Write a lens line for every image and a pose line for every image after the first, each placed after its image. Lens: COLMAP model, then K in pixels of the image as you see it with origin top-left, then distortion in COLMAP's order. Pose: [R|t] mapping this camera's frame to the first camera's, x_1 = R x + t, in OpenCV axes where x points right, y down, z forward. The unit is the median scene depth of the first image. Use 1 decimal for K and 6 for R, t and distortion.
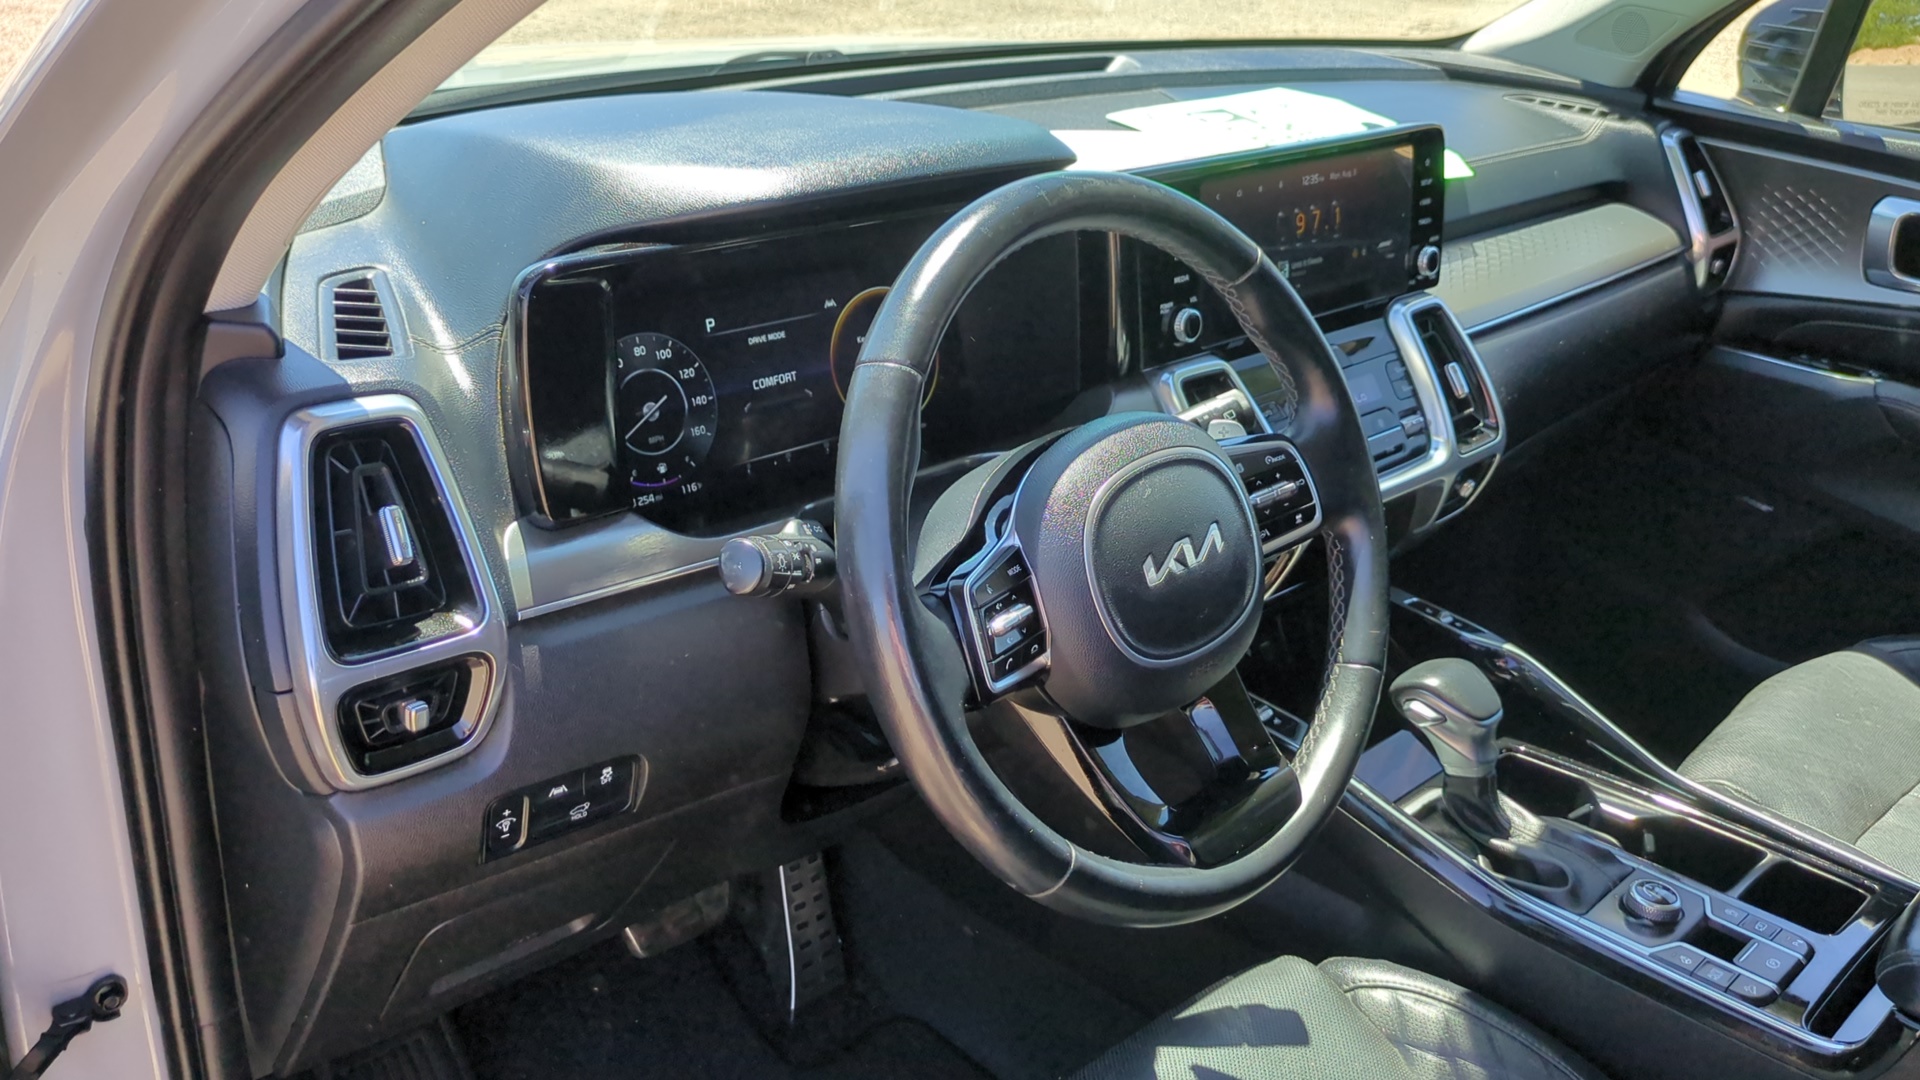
lens RADIAL K [[1643.7, 0, 984.7], [0, 1643.7, 545.3], [0, 0, 1]] dist [0.064984, -0.093335]
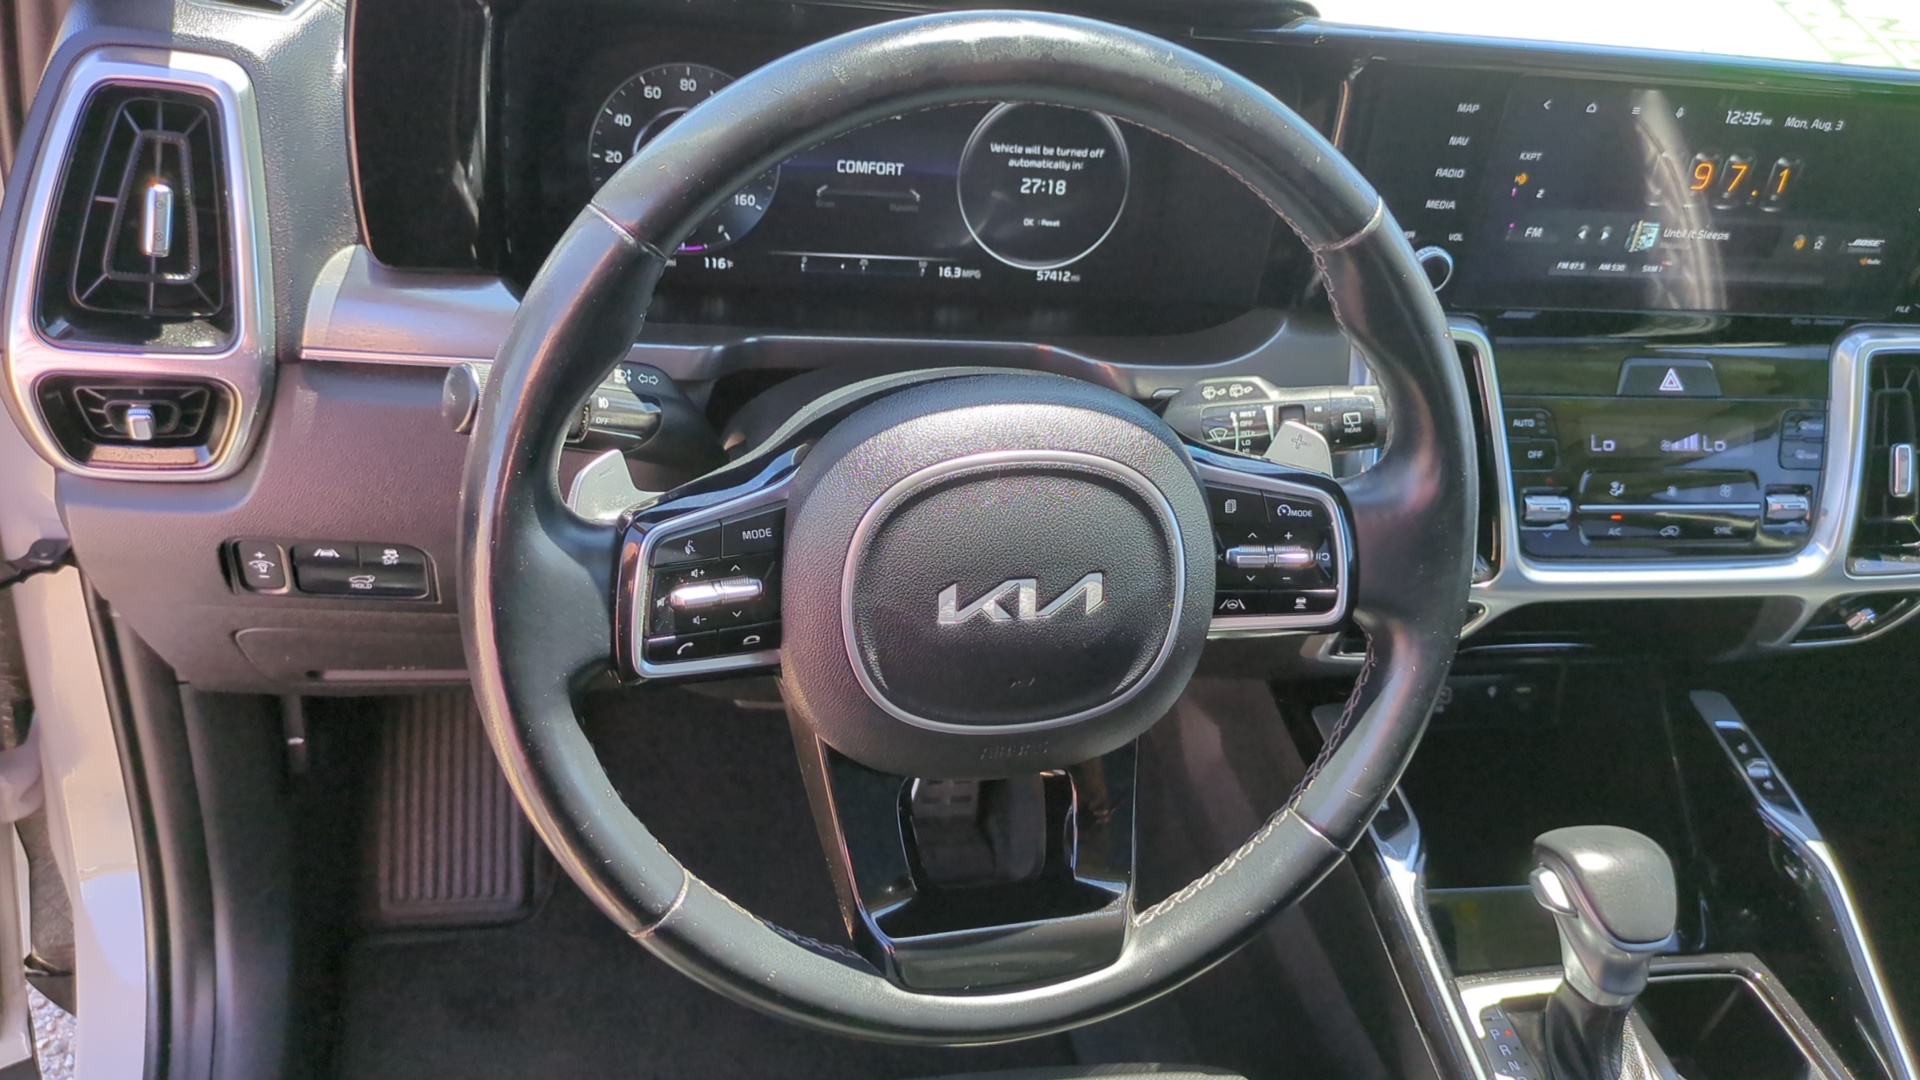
lens RADIAL K [[1643.7, 0, 984.7], [0, 1643.7, 545.3], [0, 0, 1]] dist [0.064984, -0.093335]
pose [[0.843368, 0.395029, -0.364256, 0.303207], [-0.321139, 0.914055, 0.247736, -0.158309], [0.430813, -0.091956, 0.897744, 0.302008]]
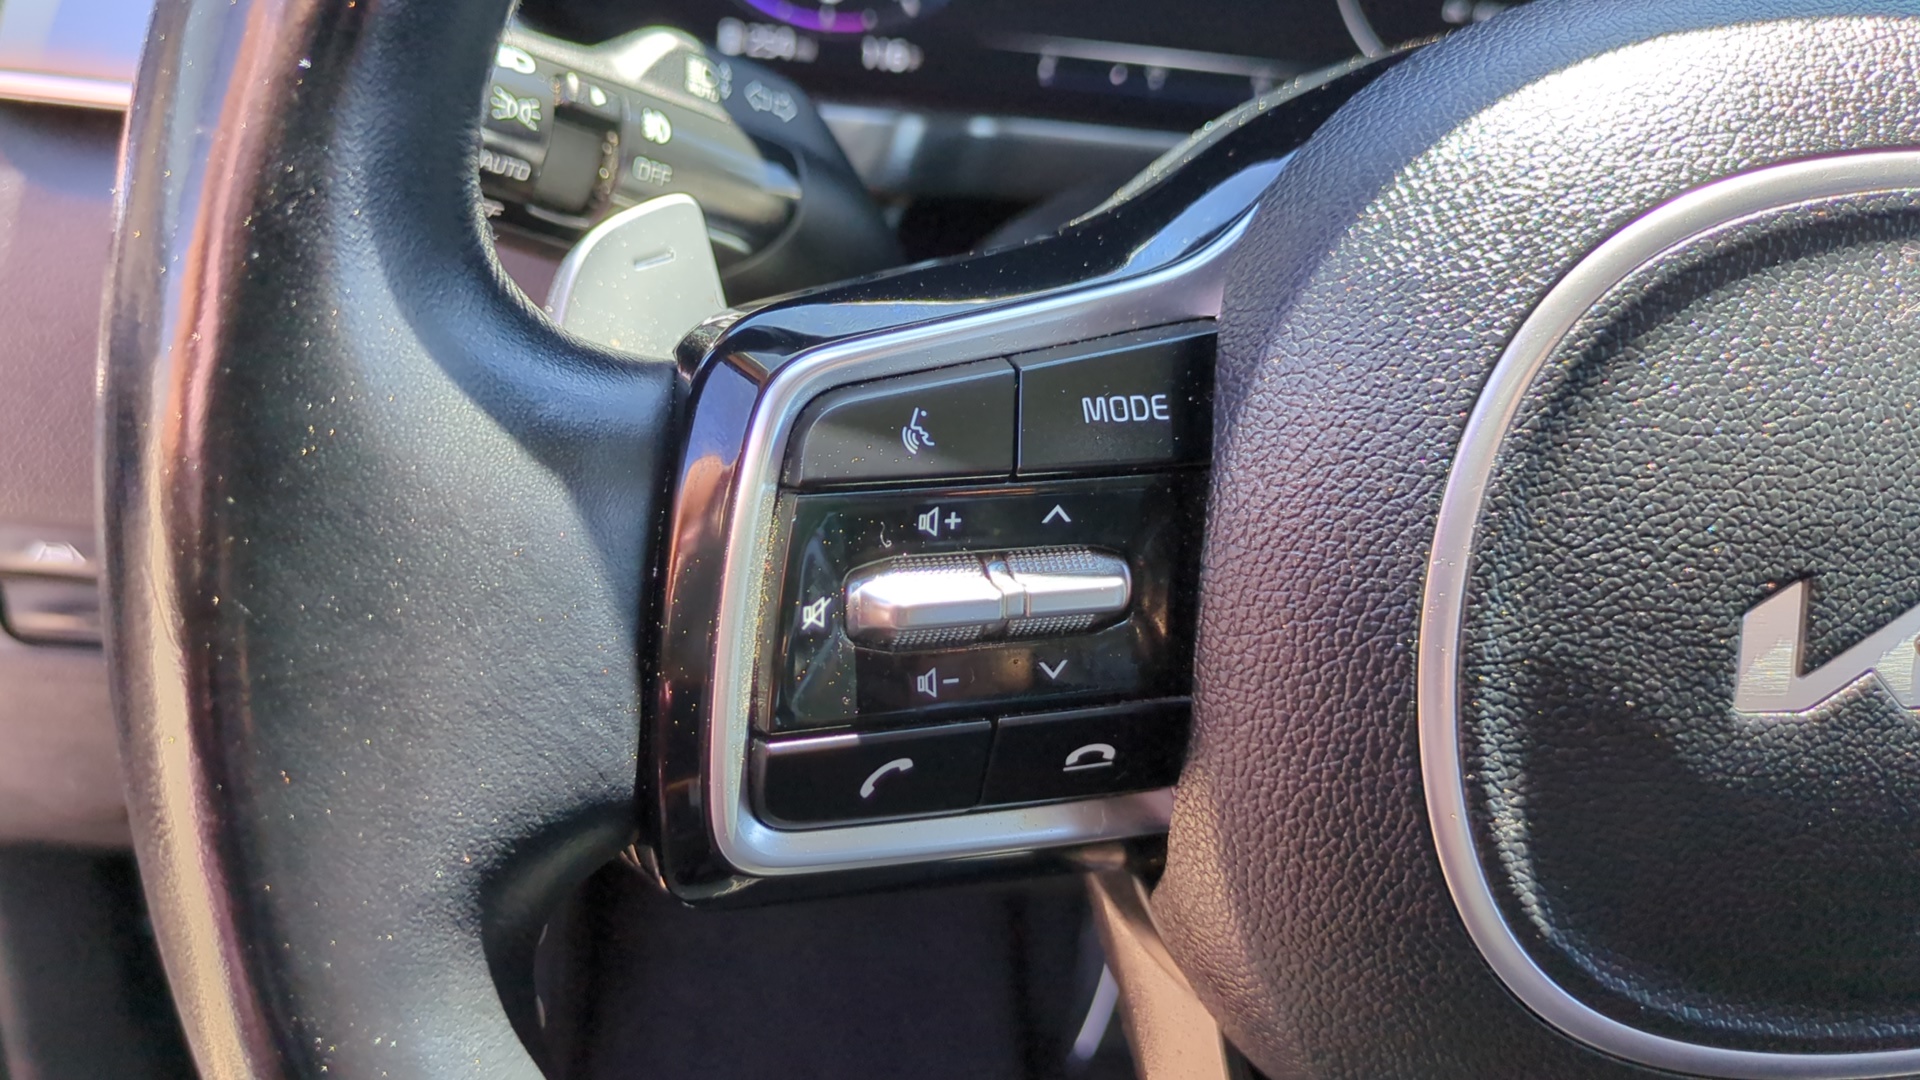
lens RADIAL K [[1643.7, 0, 984.7], [0, 1643.7, 545.3], [0, 0, 1]] dist [0.064984, -0.093335]
pose [[0.817735, 0.377039, -0.434915, 0.087259], [-0.331370, 0.926192, 0.179893, -0.001370], [0.470641, -0.002987, 0.882320, 0.633308]]
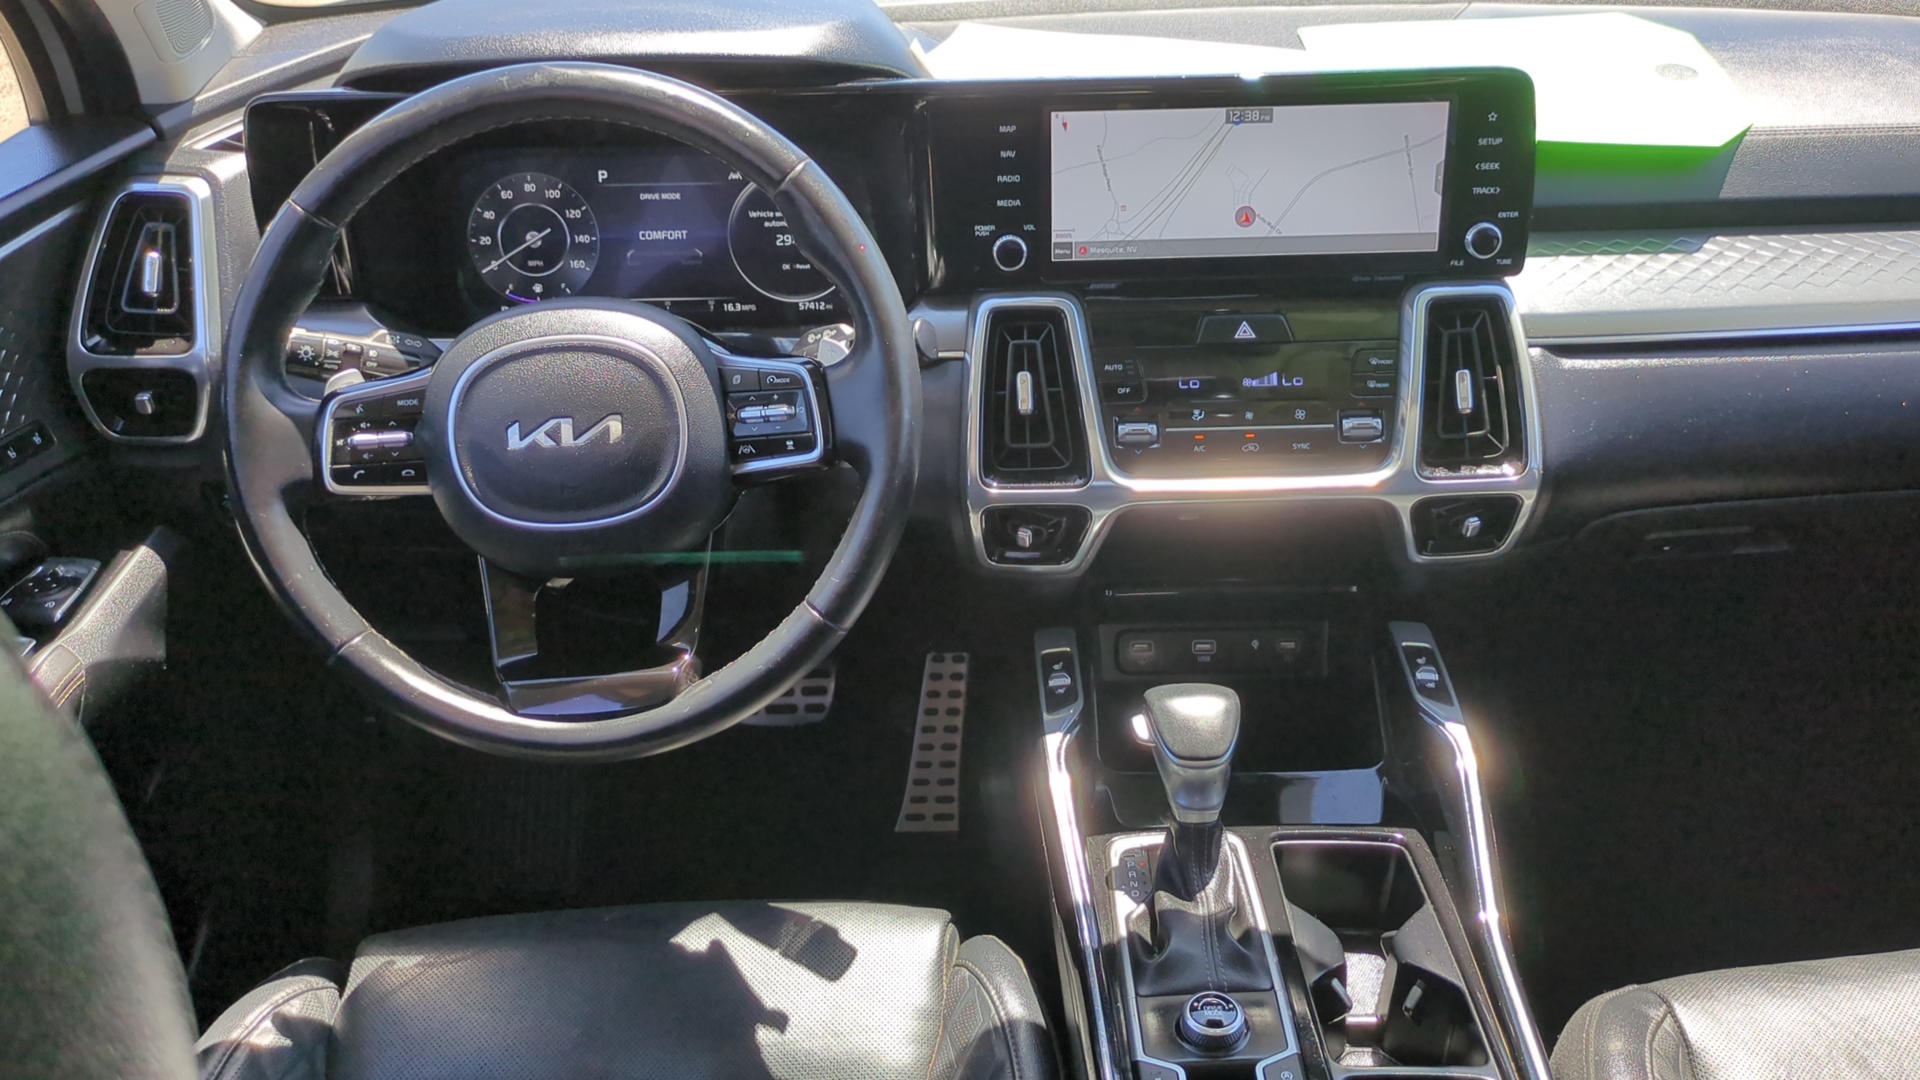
lens RADIAL K [[1643.7, 0, 984.7], [0, 1643.7, 545.3], [0, 0, 1]] dist [0.064984, -0.093335]
pose [[0.715375, 0.277054, -0.641466, 0.869934], [-0.231819, 0.960142, 0.156164, -0.131604], [0.659165, 0.036988, 0.751088, 0.318401]]
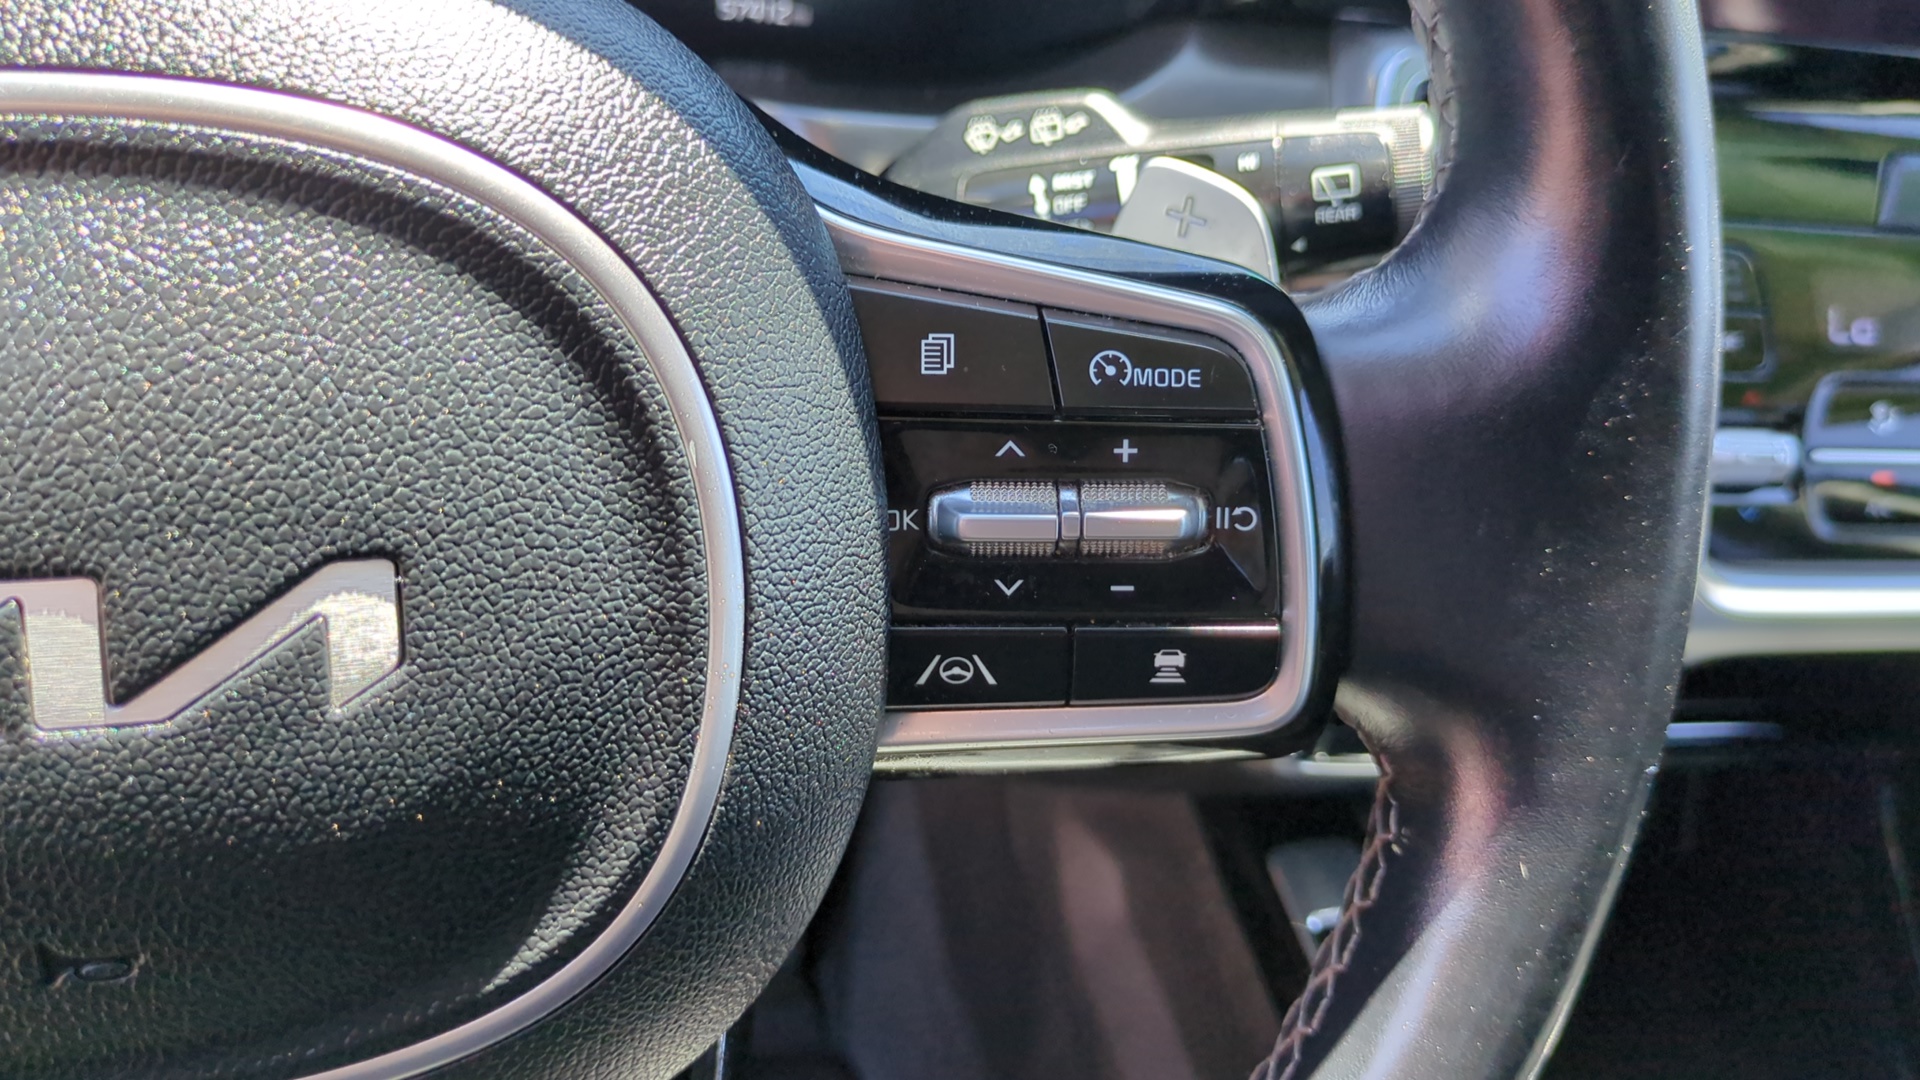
lens RADIAL K [[1643.7, 0, 984.7], [0, 1643.7, 545.3], [0, 0, 1]] dist [0.064984, -0.093335]
pose [[0.842939, 0.388297, -0.372398, 0.231546], [-0.322645, 0.918738, 0.227640, -0.069358], [0.430528, -0.071734, 0.899722, 0.745487]]
